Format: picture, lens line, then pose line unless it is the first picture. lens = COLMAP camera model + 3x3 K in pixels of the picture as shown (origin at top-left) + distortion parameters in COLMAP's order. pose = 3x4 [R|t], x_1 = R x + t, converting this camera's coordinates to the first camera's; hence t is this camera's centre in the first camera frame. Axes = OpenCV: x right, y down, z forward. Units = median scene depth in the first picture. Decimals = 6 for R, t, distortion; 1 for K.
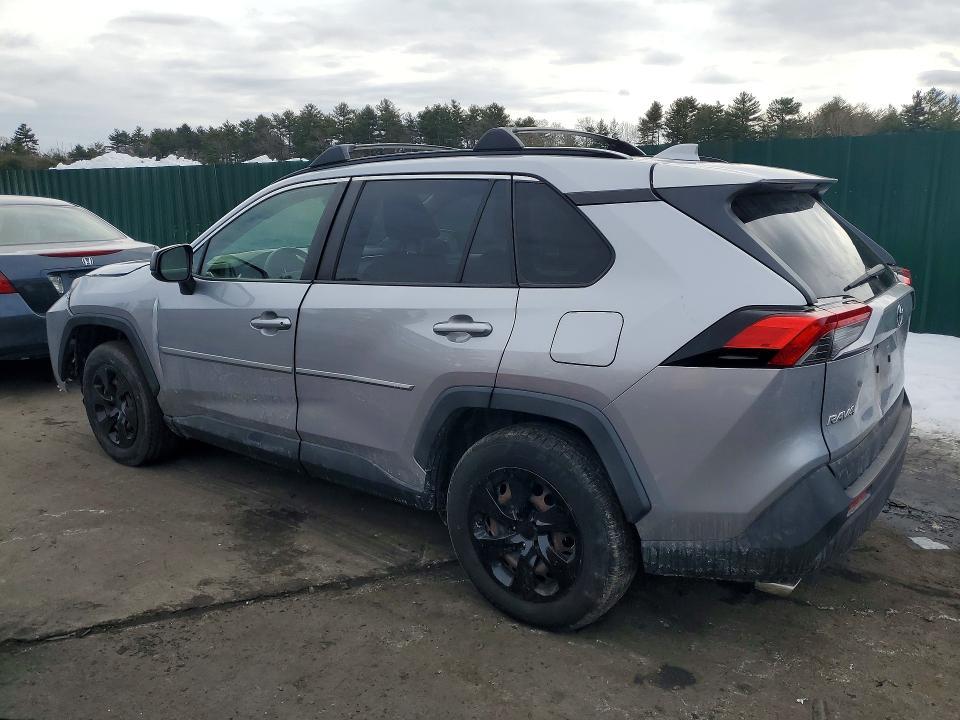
lens RADIAL K [[710.6, 0, 485.4], [0, 710.6, 361.2], [0, 0, 1]] dist [0.027826, -0.007517]
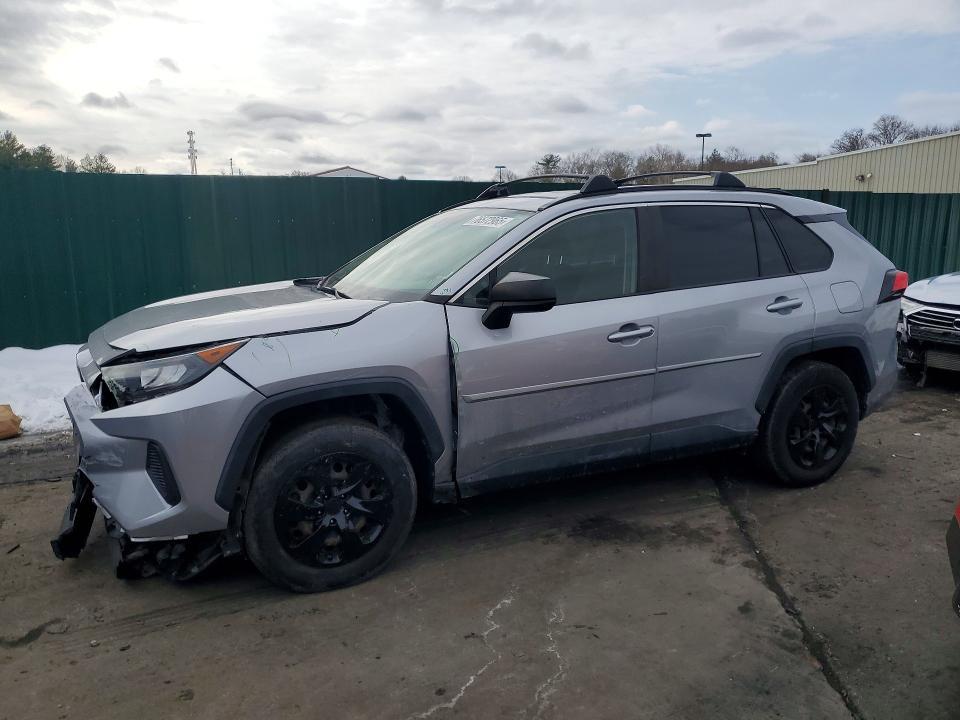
lens RADIAL K [[710.6, 0, 486.2], [0, 710.6, 357.9], [0, 0, 1]] dist [0.027826, -0.007517]
pose [[0.495045, -0.161970, 0.853637, -1.562900], [0.197984, 0.977653, 0.070685, -0.160314], [-0.846010, 0.134014, 0.516050, 0.735091]]
